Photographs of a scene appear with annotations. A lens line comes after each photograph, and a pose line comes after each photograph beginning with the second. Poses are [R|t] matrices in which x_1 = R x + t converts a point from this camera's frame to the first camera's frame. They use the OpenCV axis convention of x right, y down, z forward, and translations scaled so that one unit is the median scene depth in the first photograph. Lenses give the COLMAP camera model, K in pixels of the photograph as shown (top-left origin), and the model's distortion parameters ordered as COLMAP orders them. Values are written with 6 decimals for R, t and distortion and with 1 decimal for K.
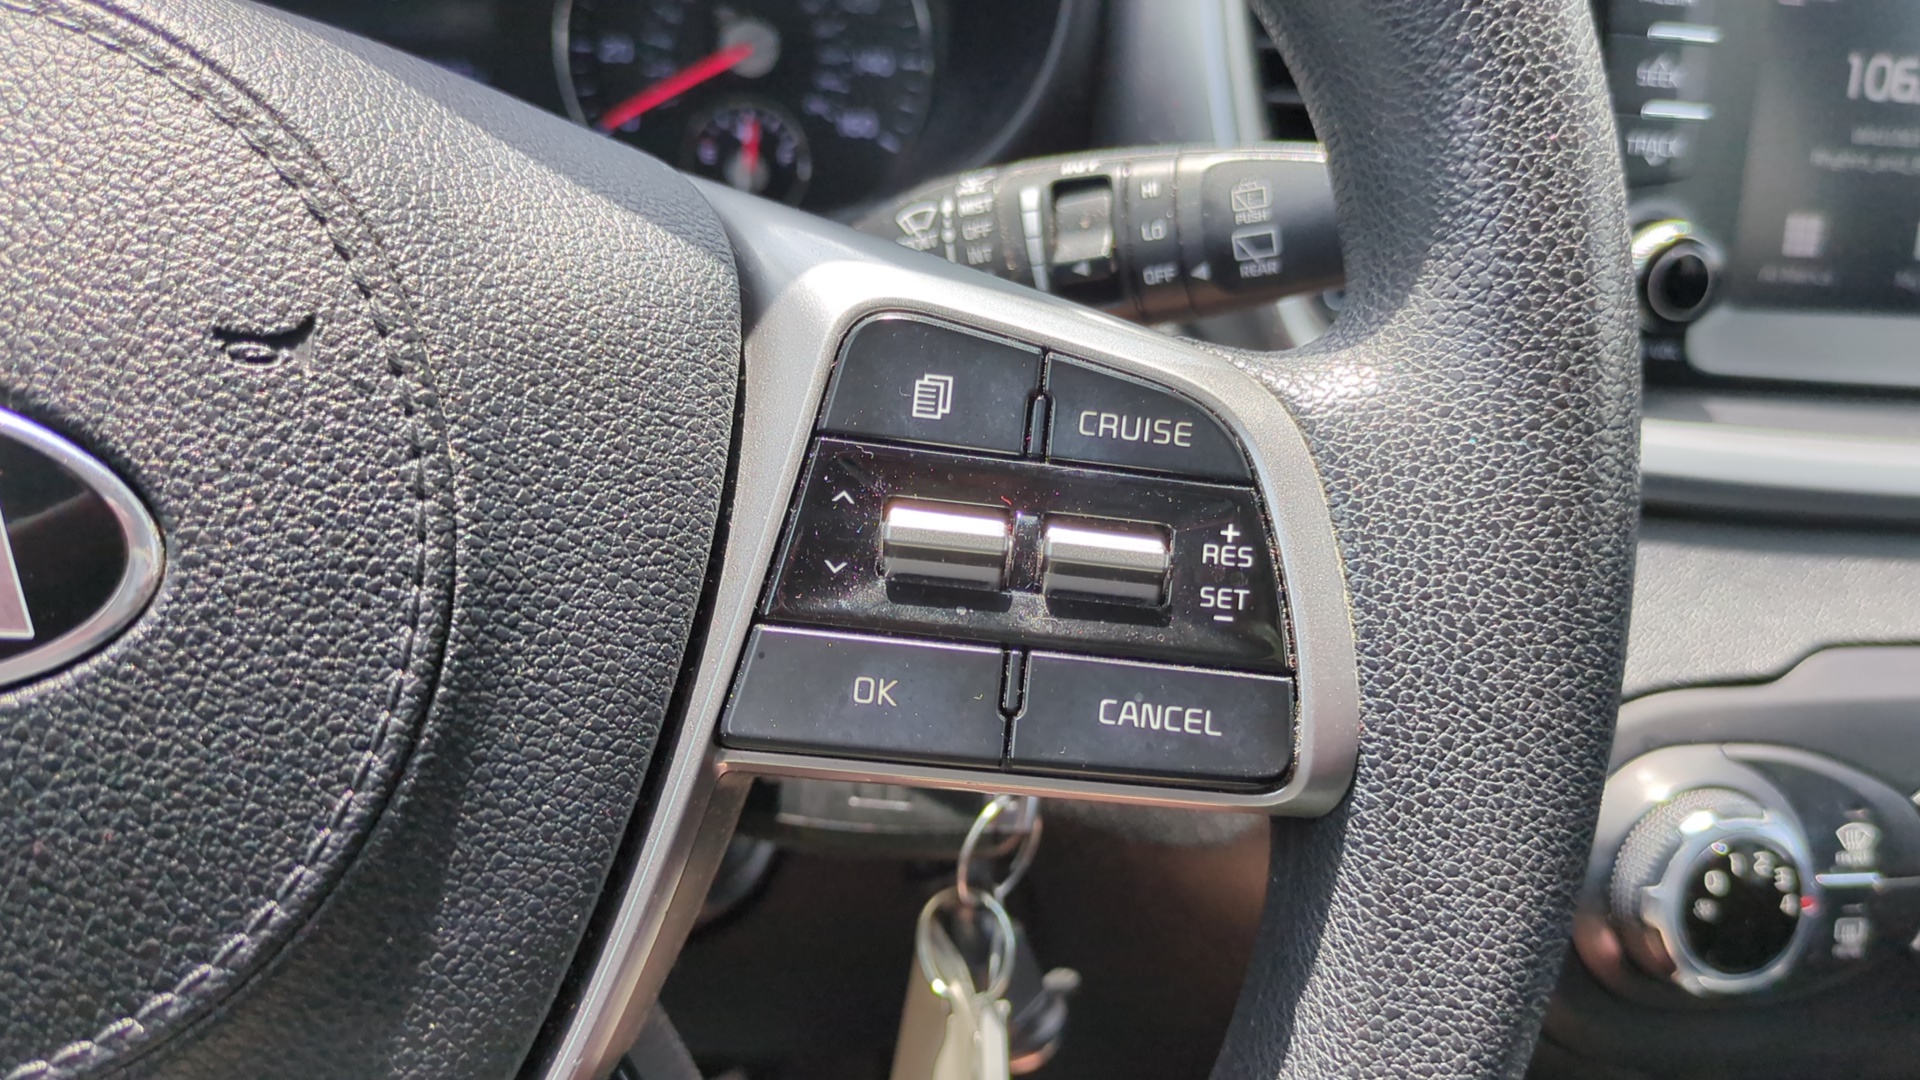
lens RADIAL K [[1655.0, 0, 960.0], [0, 1655.0, 540.0], [0, 0, 1]] dist [0.028097, -0.112430]
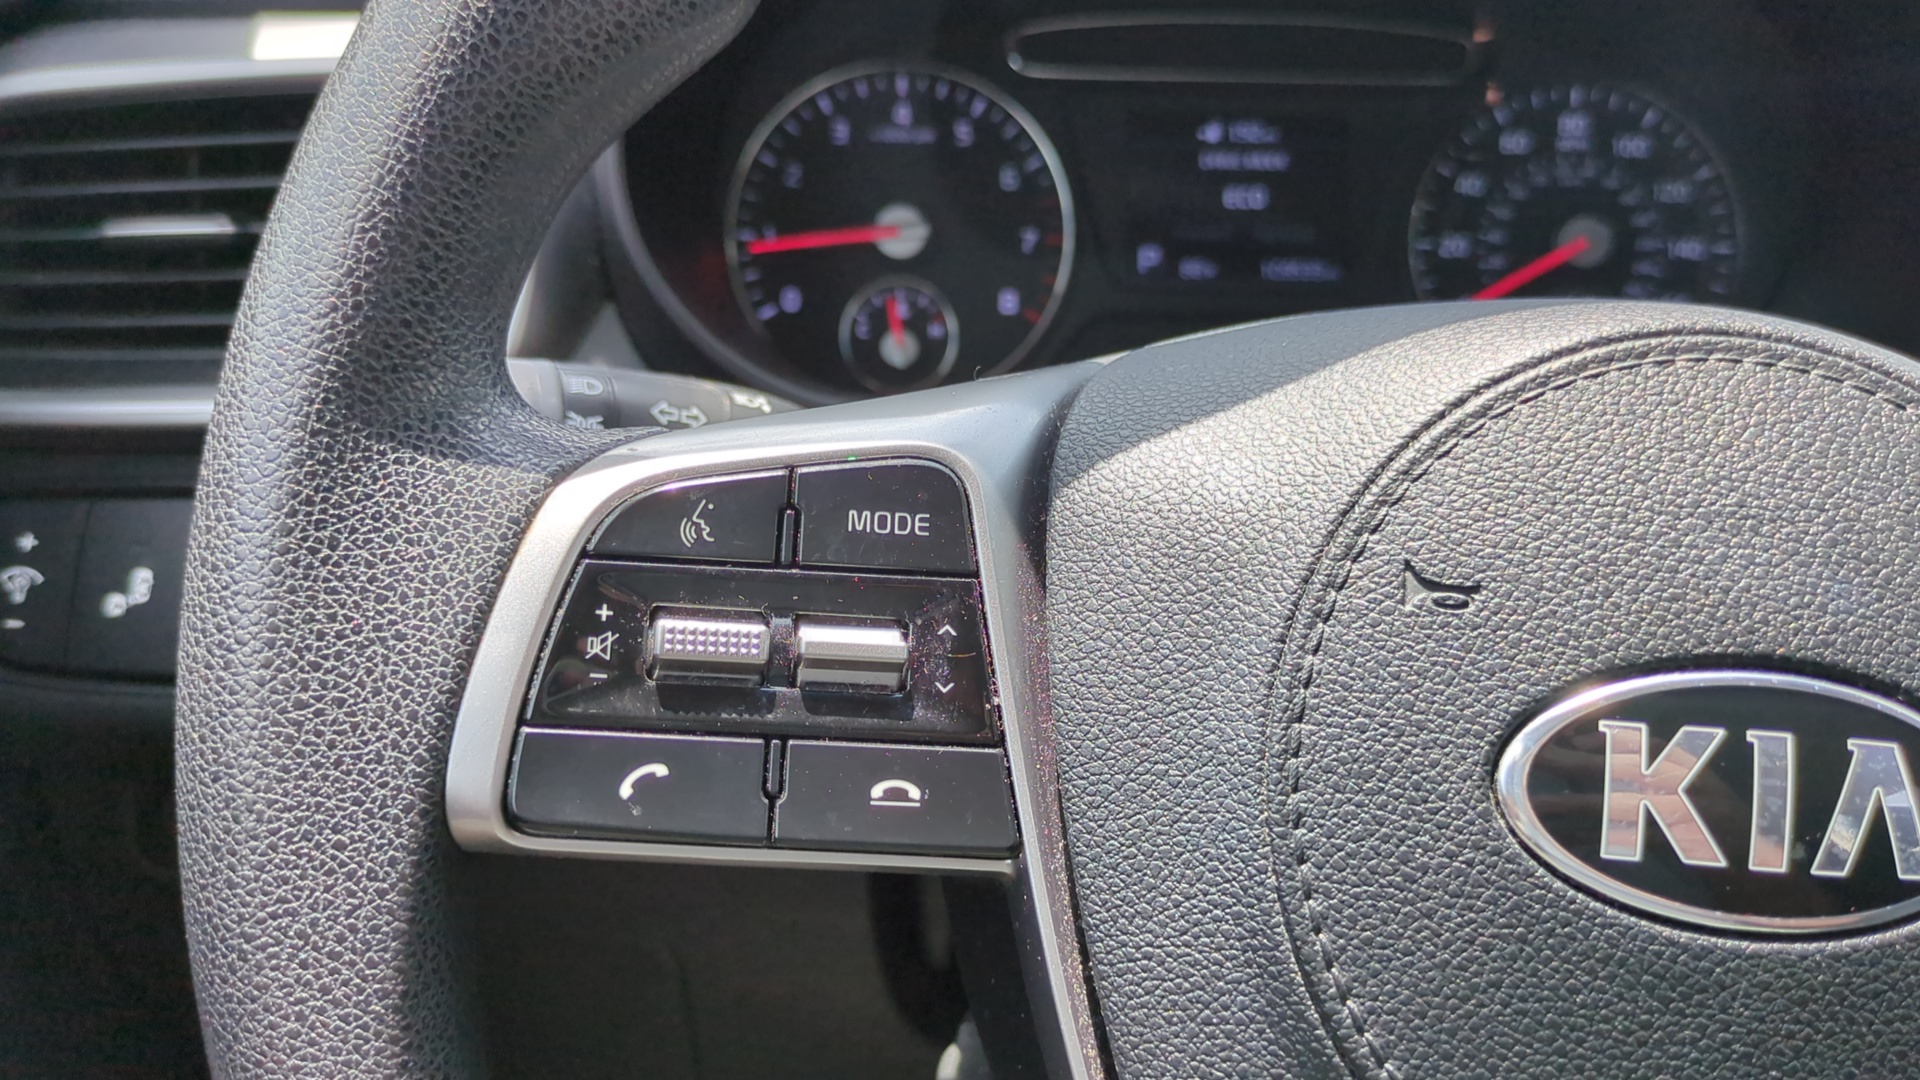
lens RADIAL K [[1655.0, 0, 960.0], [0, 1655.0, 540.0], [0, 0, 1]] dist [0.028097, -0.112430]
pose [[0.987830, -0.000914, -0.155538, -0.909038], [-0.006633, 0.998826, -0.047993, -0.114531], [0.155399, 0.048440, 0.986663, -0.324259]]
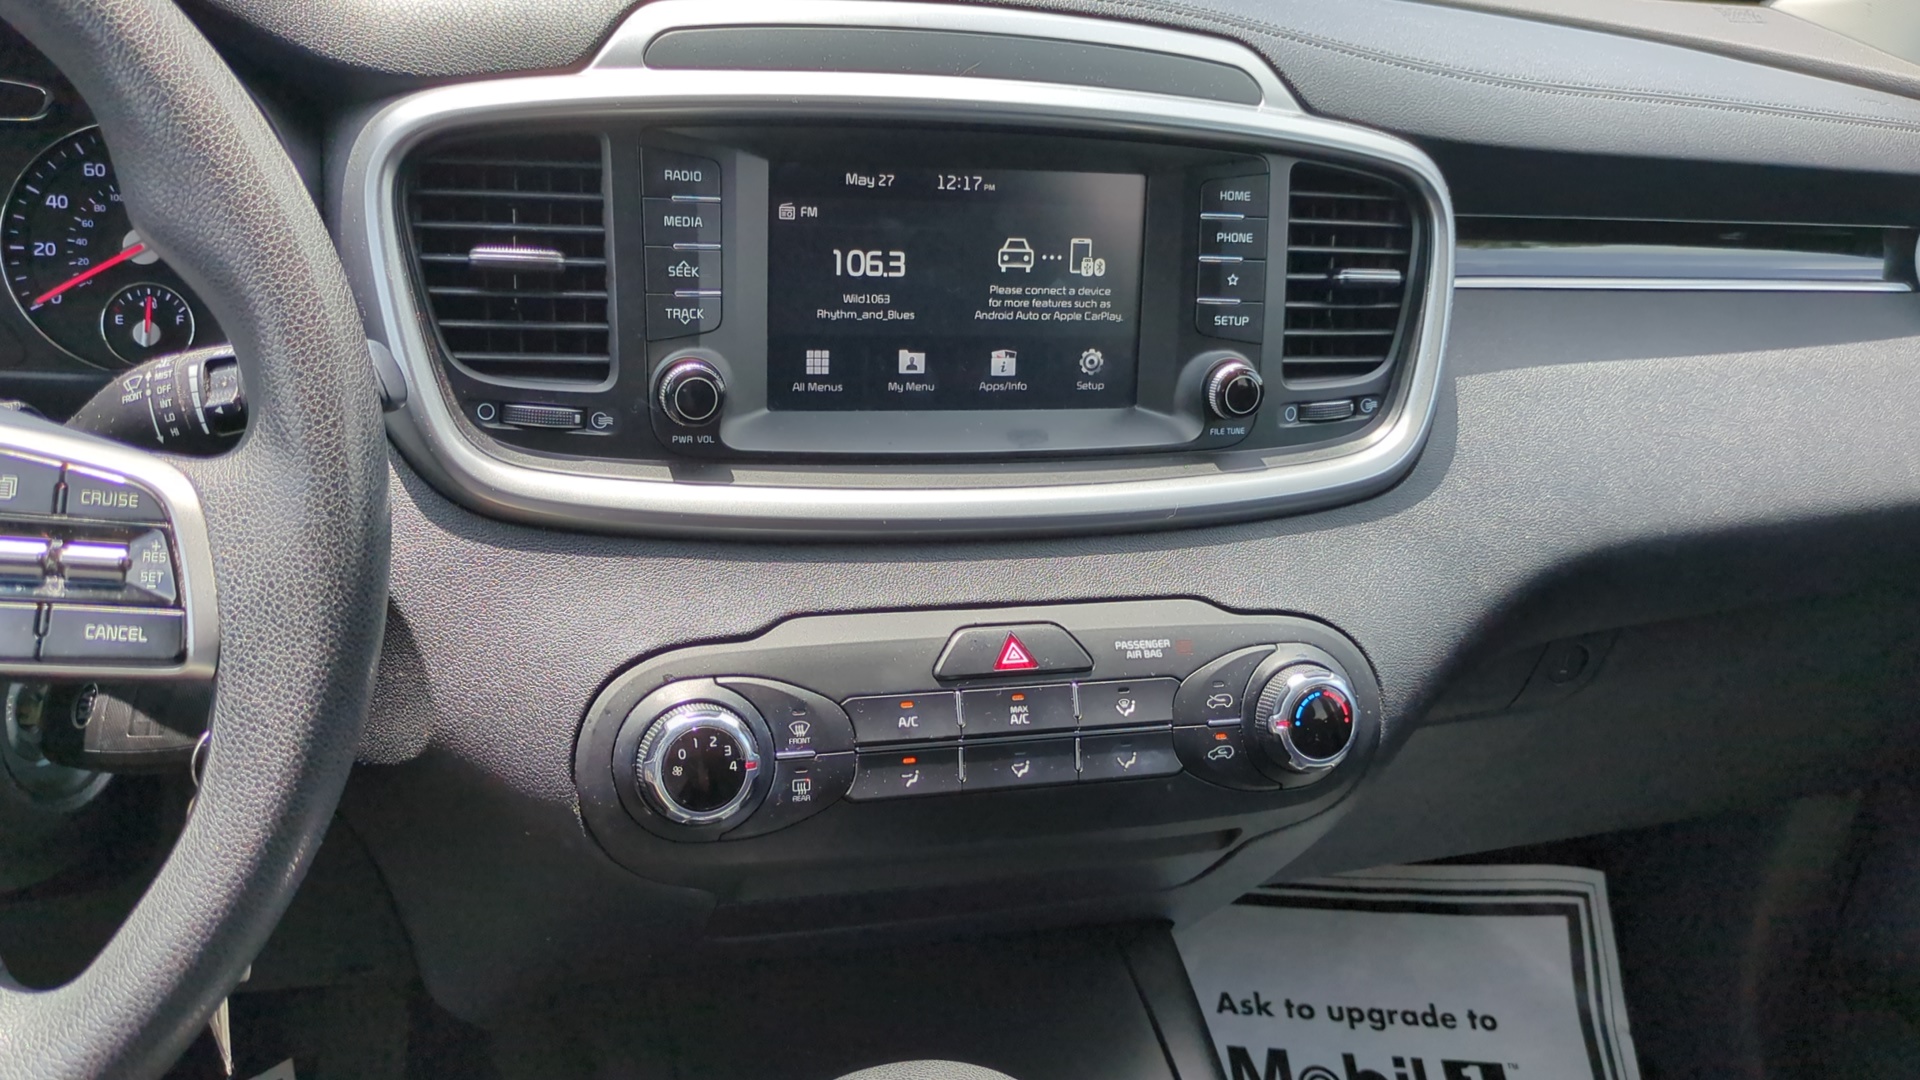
lens RADIAL K [[1653.3, 0, 954.4], [0, 1653.3, 529.7], [0, 0, 1]] dist [0.061940, -0.107474]
pose [[0.988786, -0.044040, 0.142697, 0.871615], [0.051509, 0.997466, -0.049072, 0.132563], [-0.140175, 0.055872, 0.988549, -1.260173]]
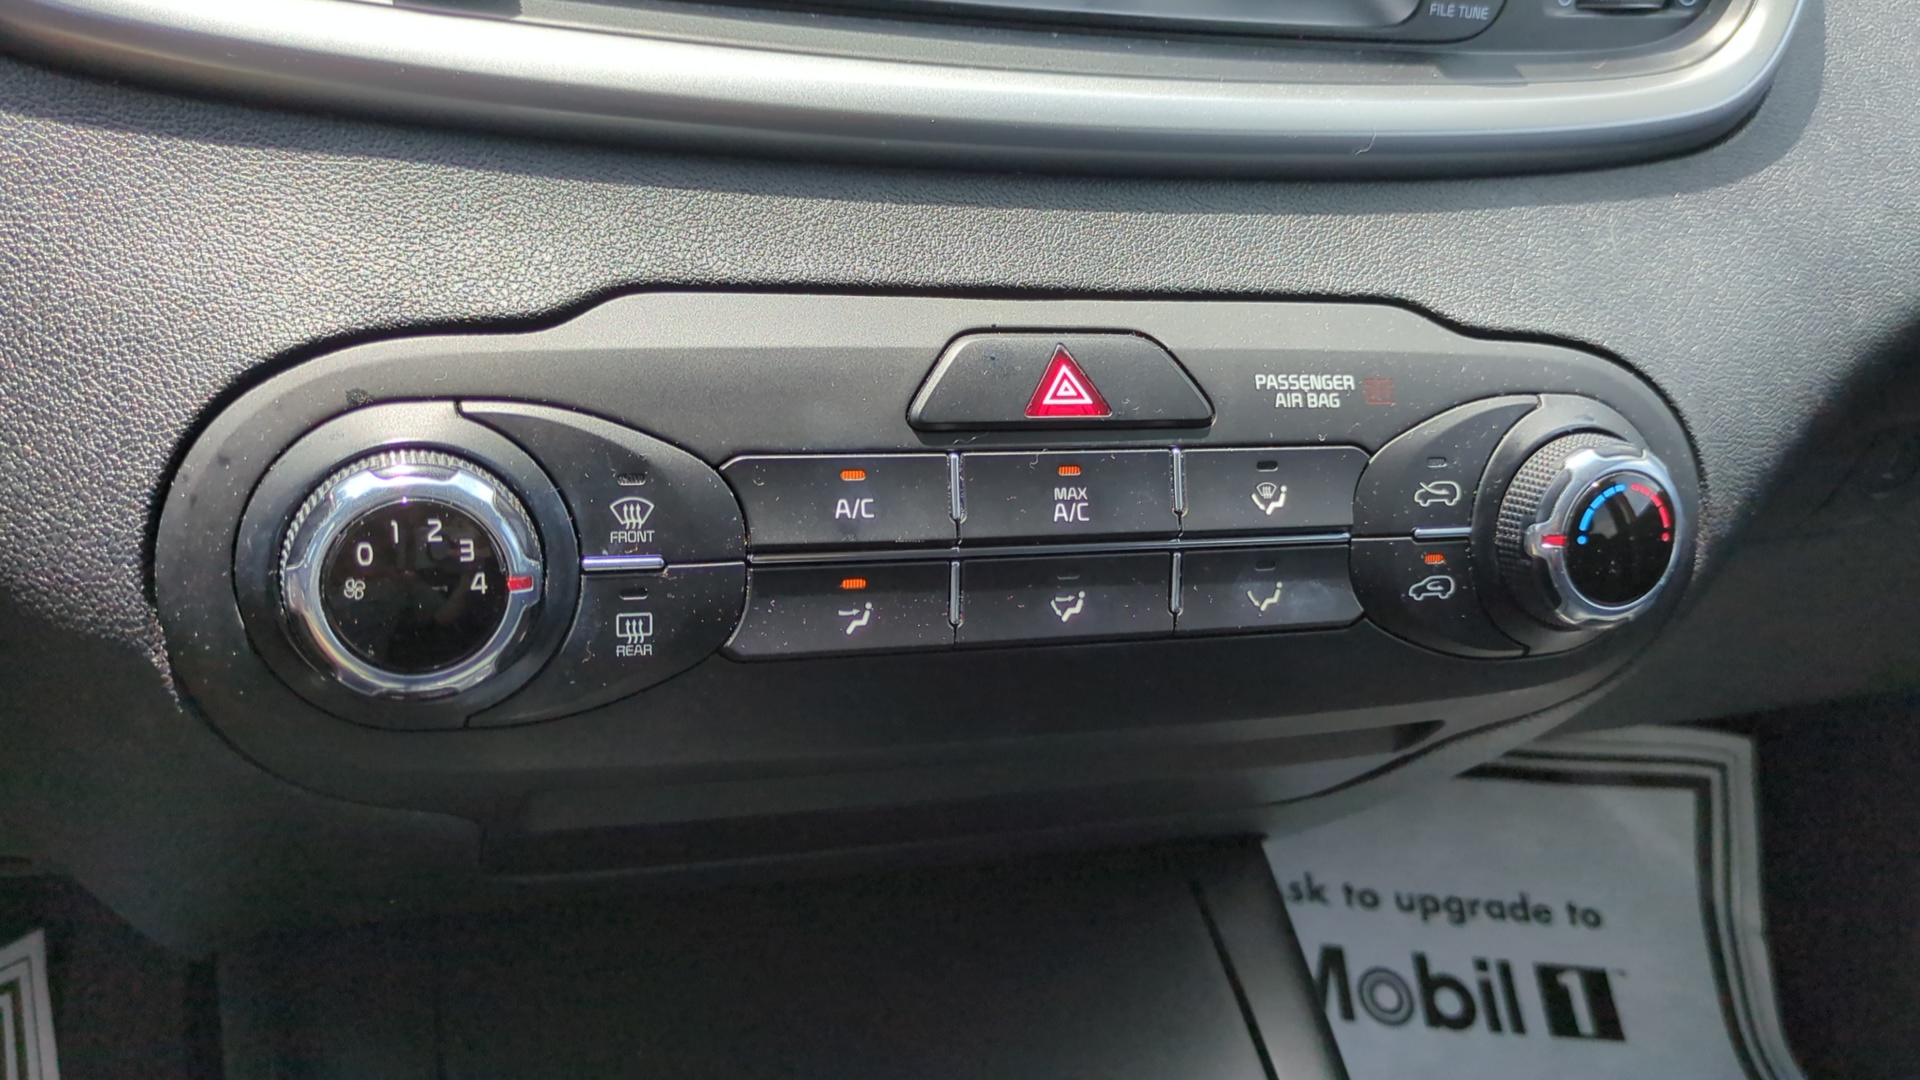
lens RADIAL K [[1651.5, 0, 960.0], [0, 1651.5, 540.0], [0, 0, 1]] dist [0.046030, -0.097557]
pose [[0.988778, -0.023039, 0.147605, 1.083924], [0.012203, 0.997191, 0.073904, 0.252814], [-0.148893, -0.071274, 0.986281, 0.304259]]
